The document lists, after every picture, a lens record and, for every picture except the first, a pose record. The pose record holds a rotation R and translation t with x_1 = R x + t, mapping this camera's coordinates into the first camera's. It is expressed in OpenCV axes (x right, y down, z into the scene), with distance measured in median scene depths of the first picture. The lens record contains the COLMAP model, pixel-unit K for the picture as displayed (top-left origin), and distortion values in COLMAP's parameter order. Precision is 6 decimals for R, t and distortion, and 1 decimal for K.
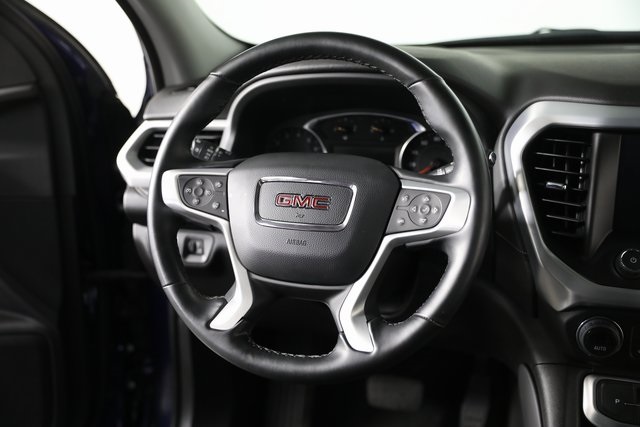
lens RADIAL K [[638.6, 0, 318.0], [0, 638.6, 214.2], [0, 0, 1]] dist [-0.000522, 0.000000]
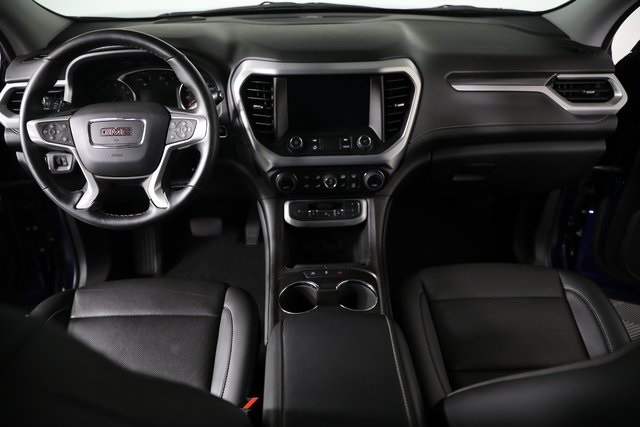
lens RADIAL K [[431.9, 0, 318.8], [0, 431.9, 213.1], [0, 0, 1]] dist [-0.107887, 0.073138]
pose [[0.940715, -0.161507, 0.298280, 0.108366], [0.084591, 0.963287, 0.254799, -0.048133], [-0.328481, -0.214461, 0.919841, -0.287500]]
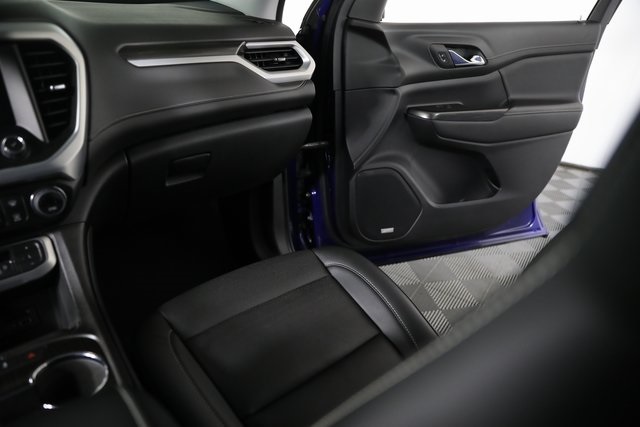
lens RADIAL K [[431.9, 0, 315.9], [0, 431.9, 213.2], [0, 0, 1]] dist [-0.107887, 0.073138]
pose [[0.510309, -0.334980, 0.792069, 0.264870], [0.227112, 0.940816, 0.251565, 0.129471], [-0.829461, 0.051512, 0.556185, -0.040183]]
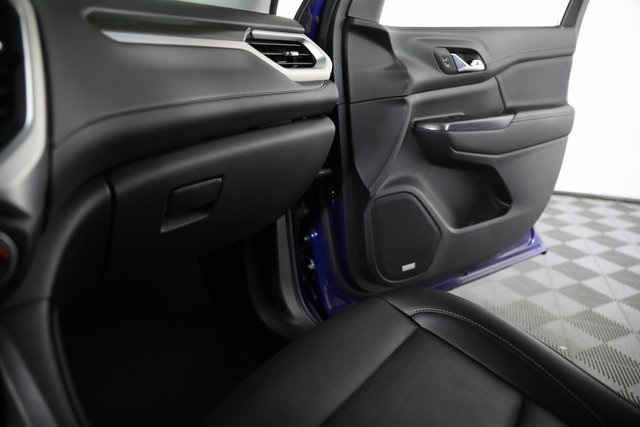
lens RADIAL K [[431.9, 0, 320.2], [0, 431.9, 211.8], [0, 0, 1]] dist [-0.107887, 0.073138]
pose [[0.314193, -0.271011, 0.909855, 0.409364], [0.310559, 0.935000, 0.171258, 0.183855], [-0.897126, 0.228755, 0.377935, 0.396215]]
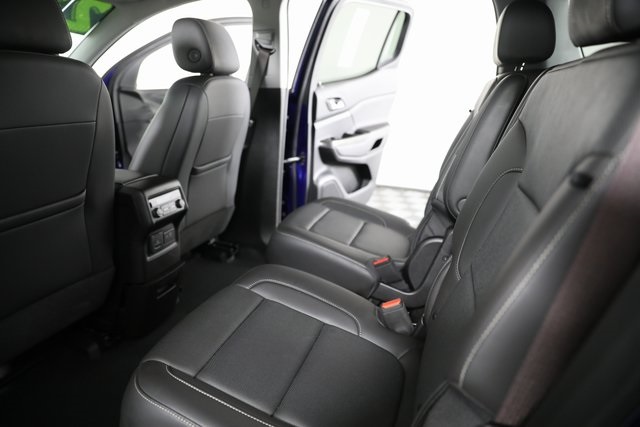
lens RADIAL K [[431.9, 0, 320.9], [0, 431.9, 215.9], [0, 0, 1]] dist [-0.107887, 0.073138]
pose [[-0.008030, -0.251119, 0.967923, -1.448959], [0.295068, 0.924259, 0.242239, 0.439285], [-0.955443, 0.287548, 0.066675, -0.663560]]
